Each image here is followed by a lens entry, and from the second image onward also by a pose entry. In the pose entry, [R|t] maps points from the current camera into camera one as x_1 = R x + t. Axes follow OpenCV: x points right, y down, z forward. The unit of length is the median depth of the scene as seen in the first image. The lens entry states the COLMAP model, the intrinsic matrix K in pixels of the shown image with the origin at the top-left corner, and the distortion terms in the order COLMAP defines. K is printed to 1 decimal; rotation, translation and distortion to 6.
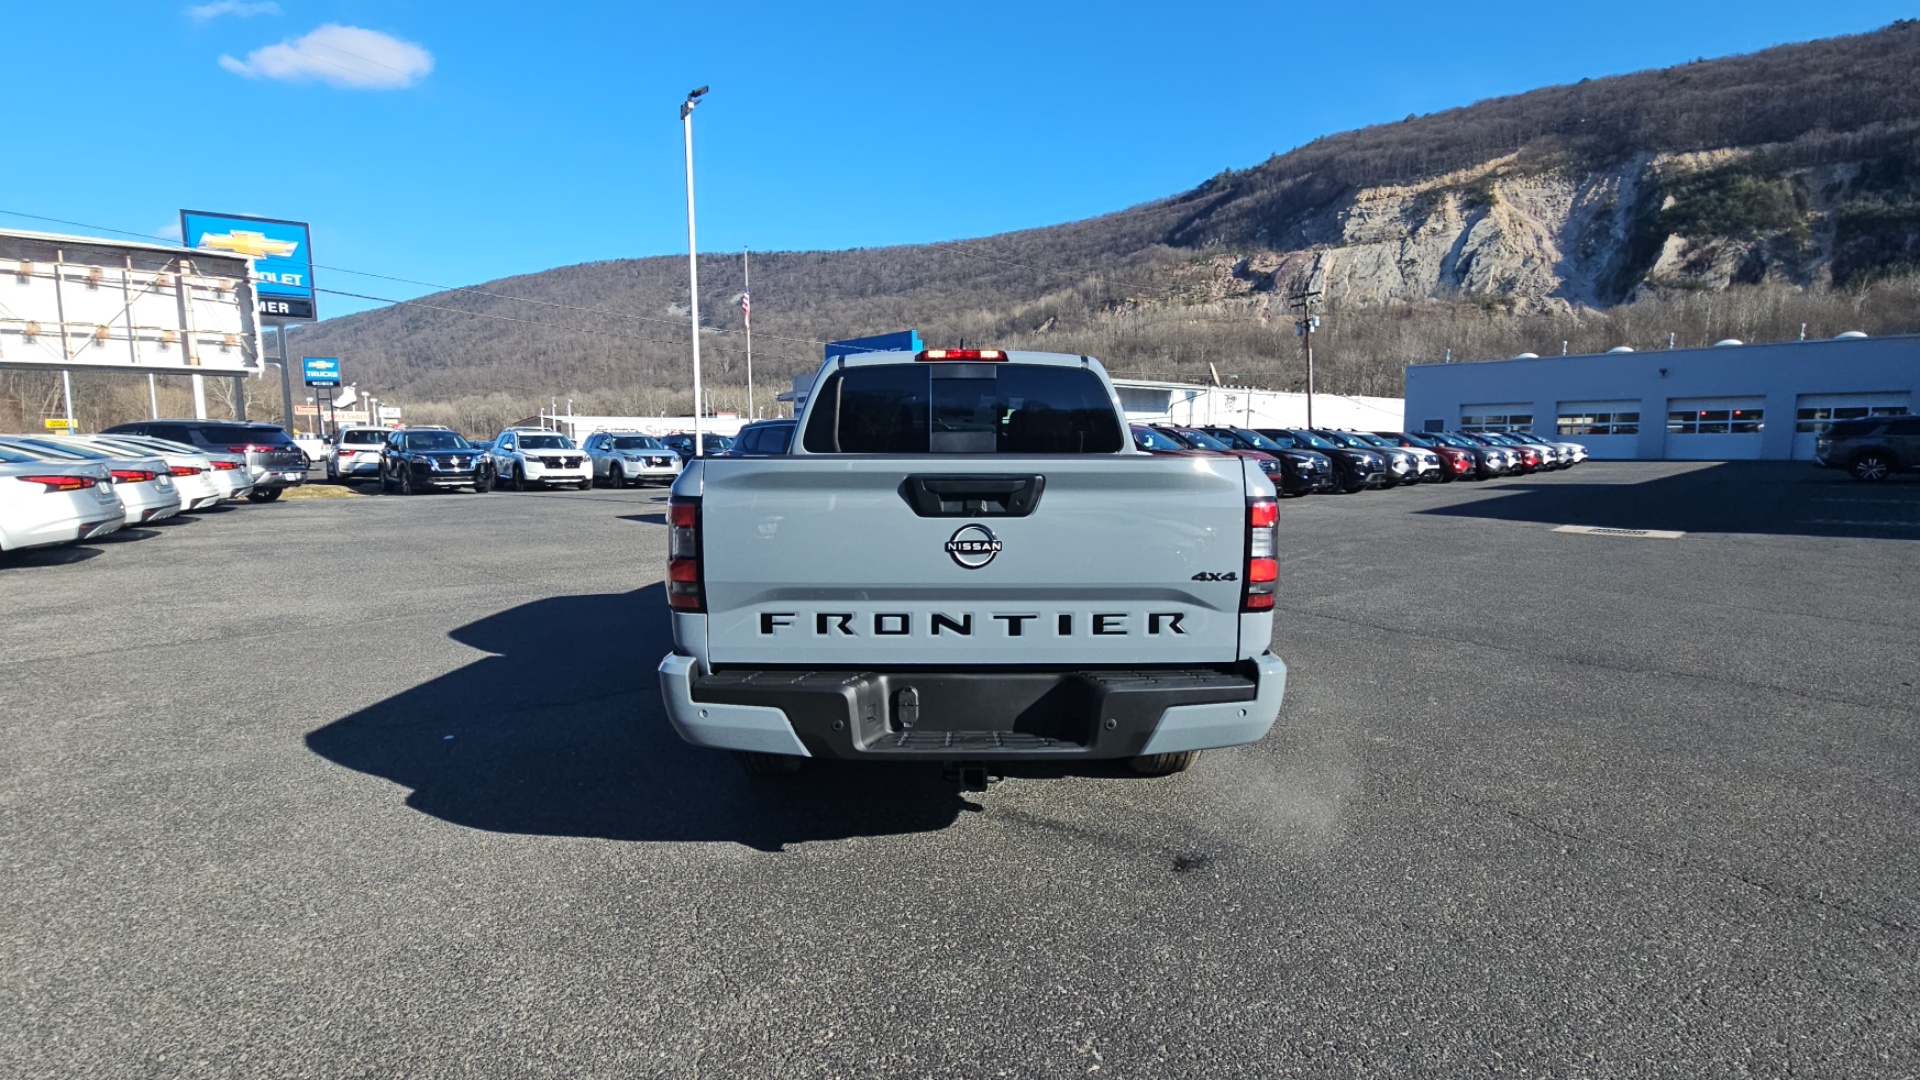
lens RADIAL K [[857.6, 0, 958.0], [0, 857.6, 531.9], [0, 0, 1]] dist [0.013203, -0.007963]
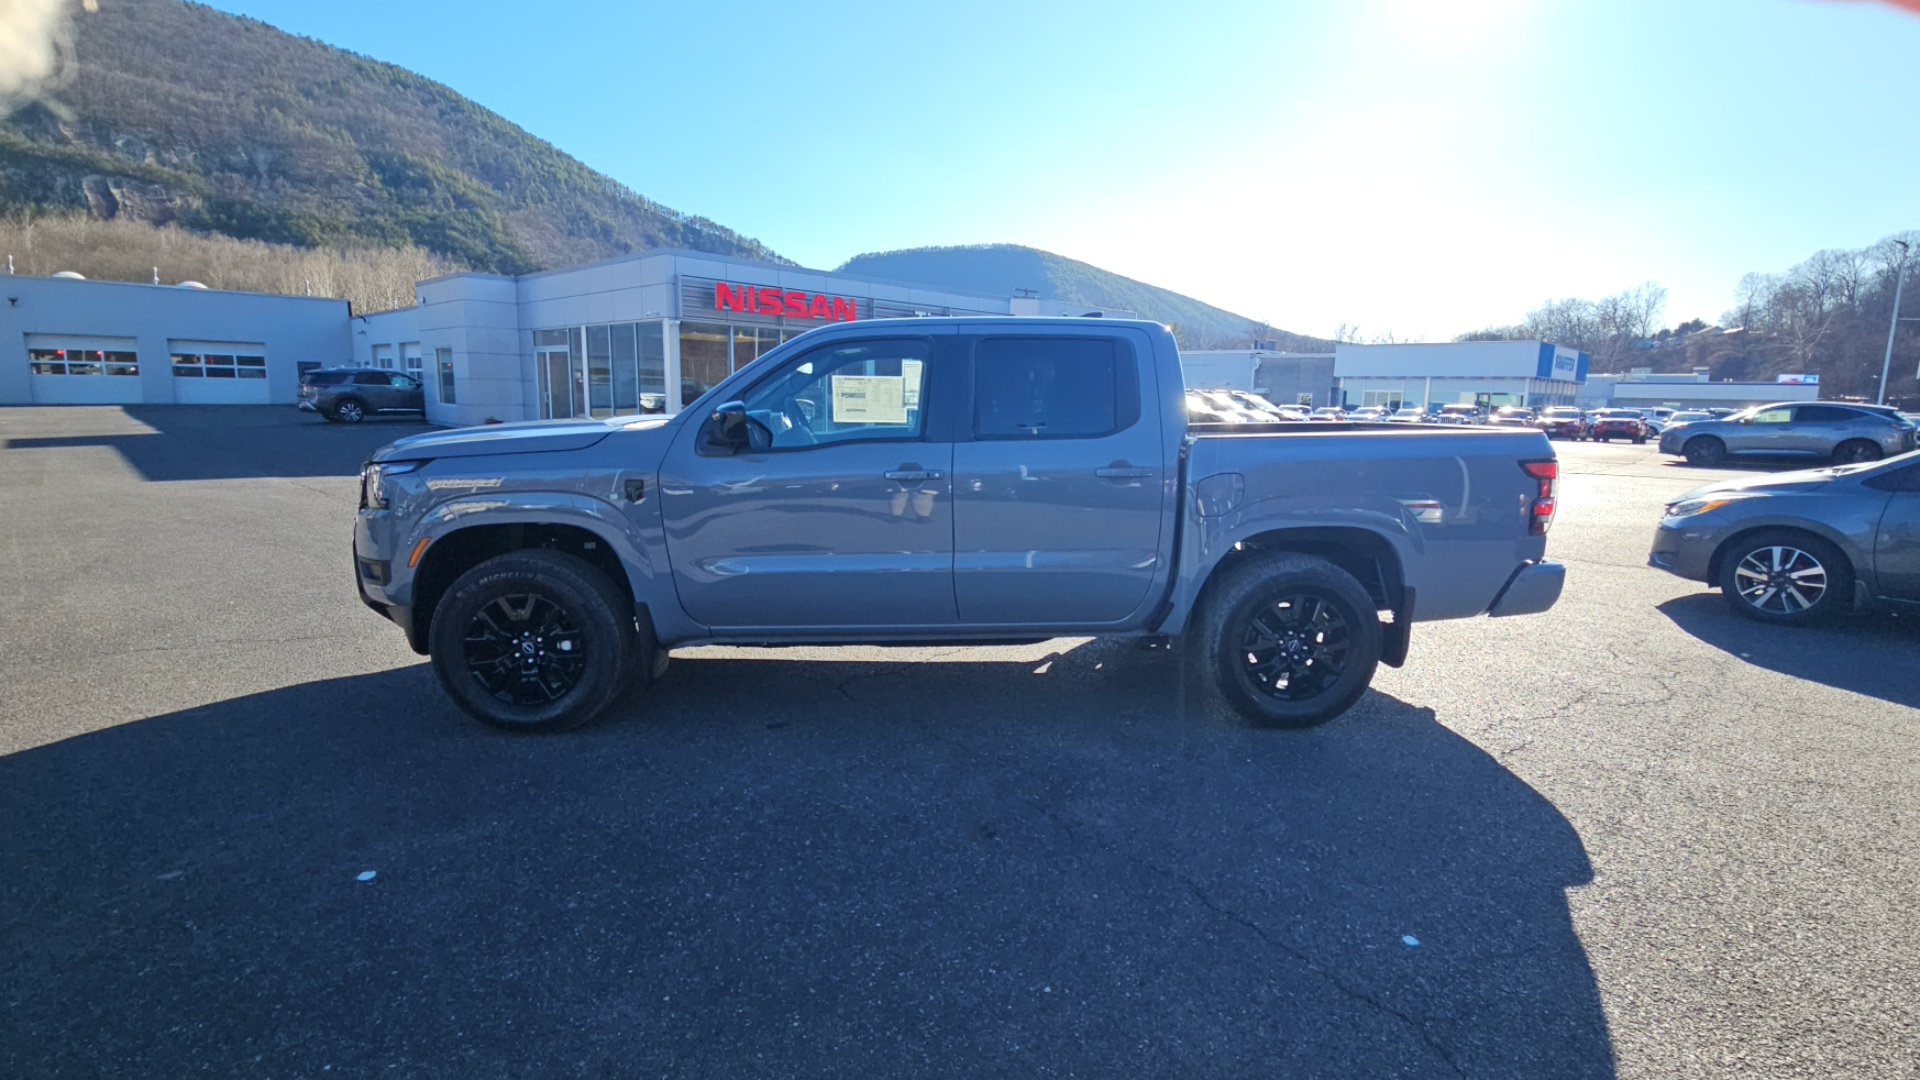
lens RADIAL K [[857.6, 0, 958.0], [0, 857.6, 531.9], [0, 0, 1]] dist [0.013203, -0.007963]
pose [[-0.048017, -0.153252, 0.987020, -0.195162], [0.085783, 0.983876, 0.156937, -0.026509], [-0.995156, 0.092205, -0.034097, 0.227879]]
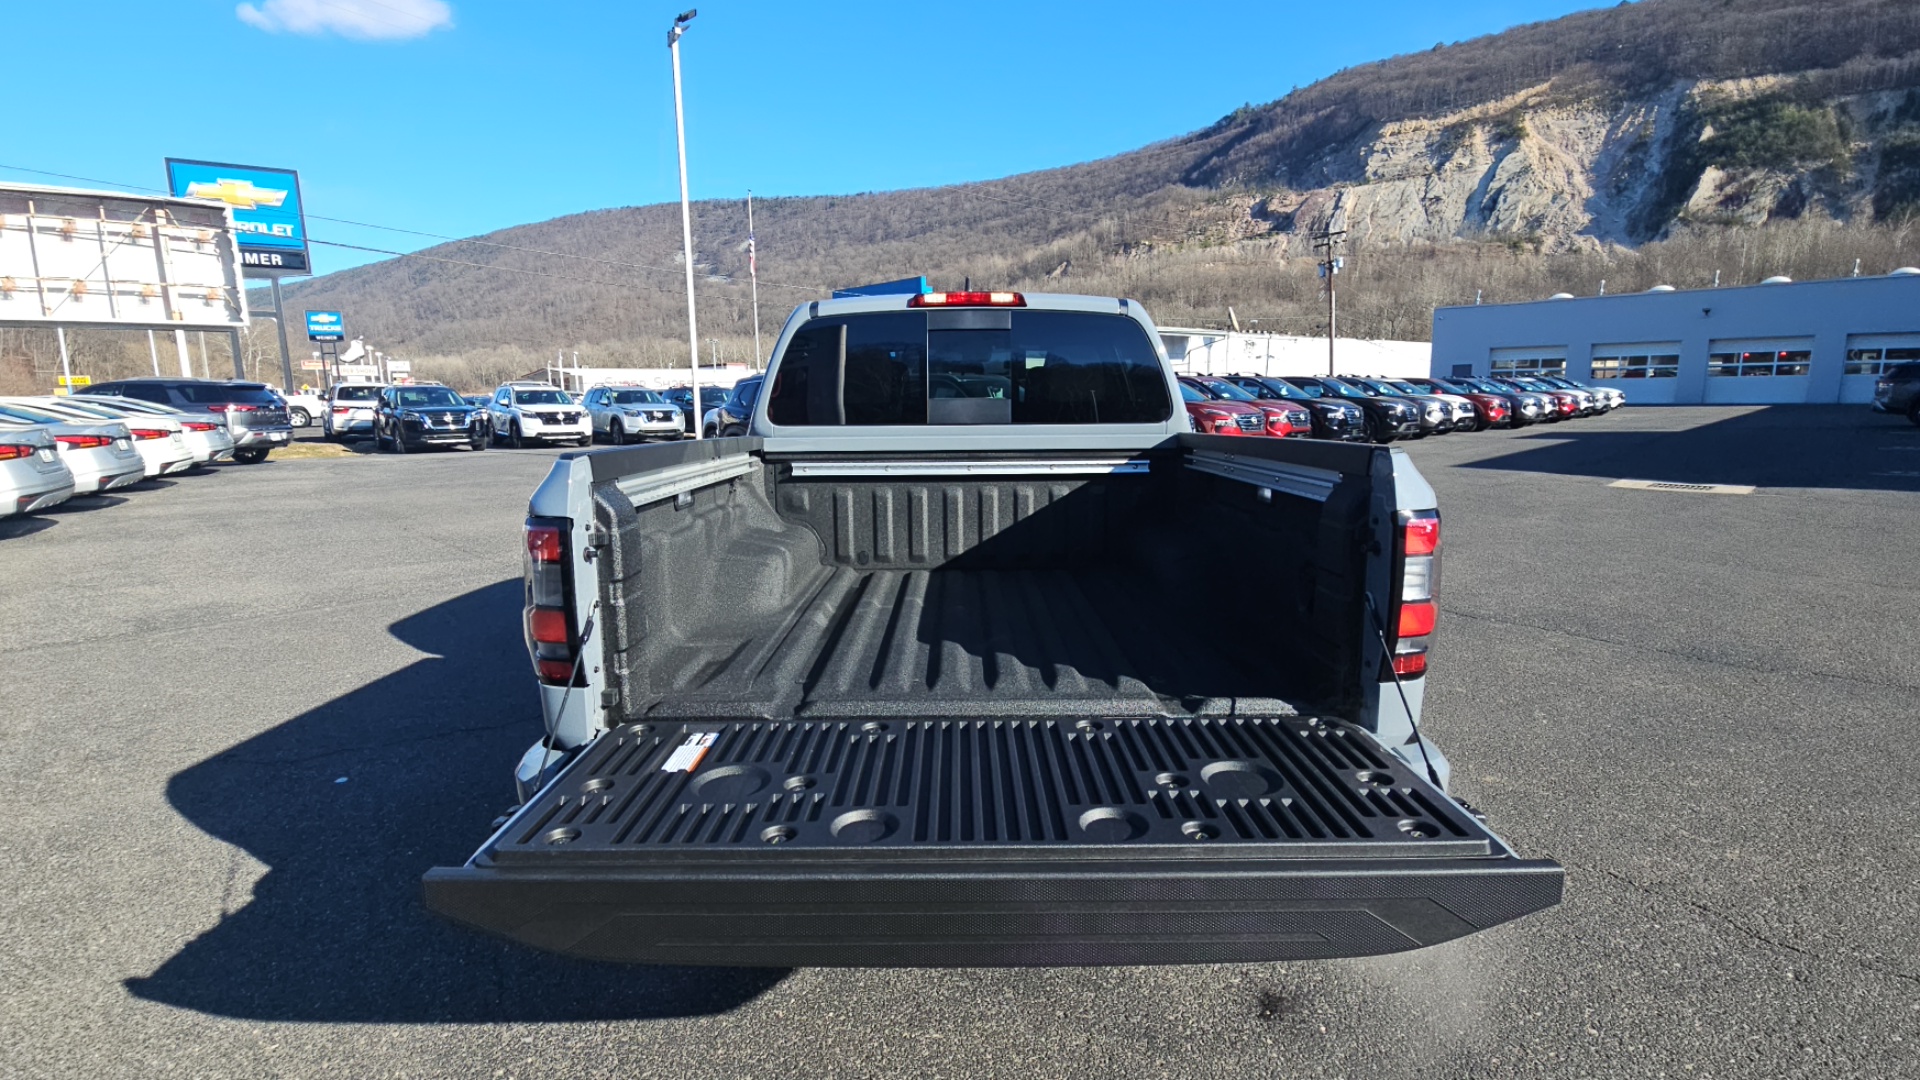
lens RADIAL K [[857.6, 0, 958.0], [0, 857.6, 531.9], [0, 0, 1]] dist [0.013203, -0.007963]
pose [[0.999867, -0.006543, -0.014964, 0.001207], [0.007406, 0.998264, 0.058429, -0.006939], [0.014556, -0.058532, 0.998179, 0.036077]]
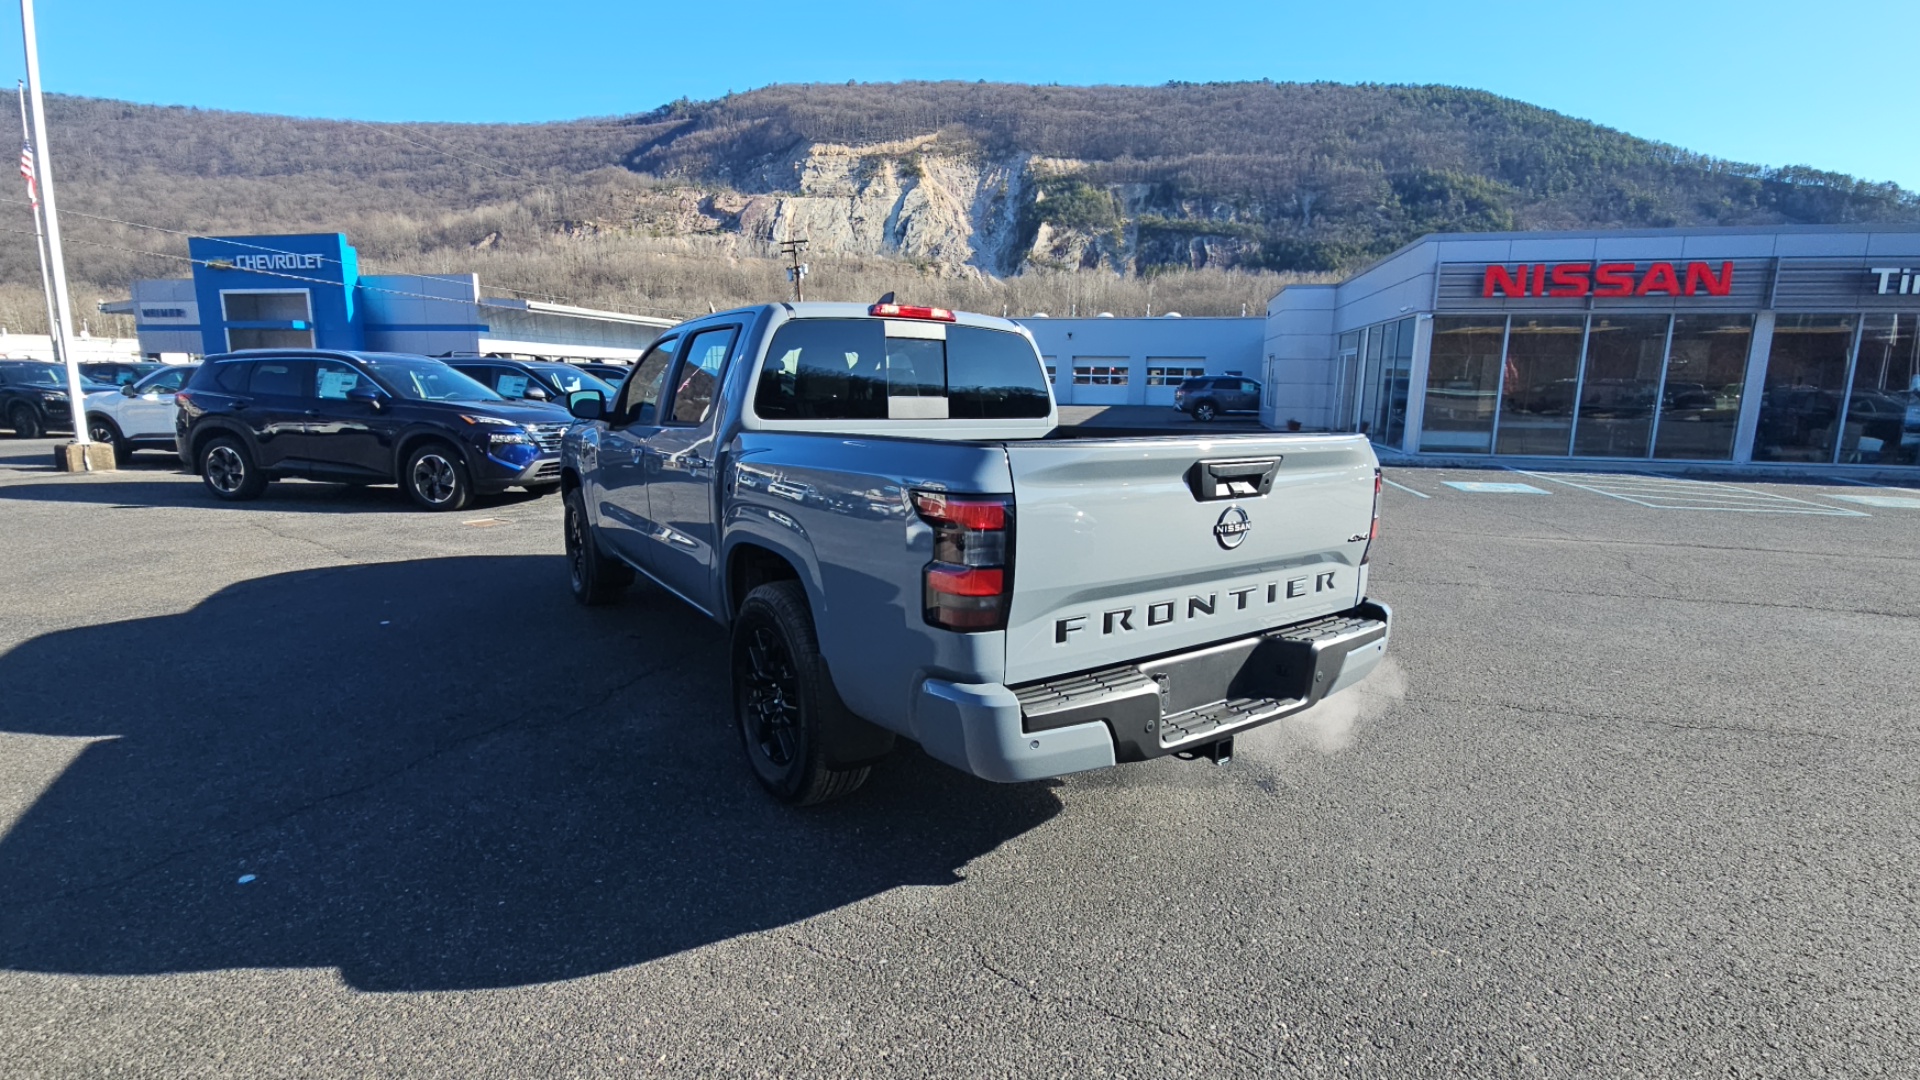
lens RADIAL K [[857.6, 0, 958.0], [0, 857.6, 531.9], [0, 0, 1]] dist [0.013203, -0.007963]
pose [[0.831573, -0.077428, 0.549992, -0.085268], [0.039266, 0.995953, 0.080842, -0.007718], [-0.554026, -0.045629, 0.831248, 0.034936]]
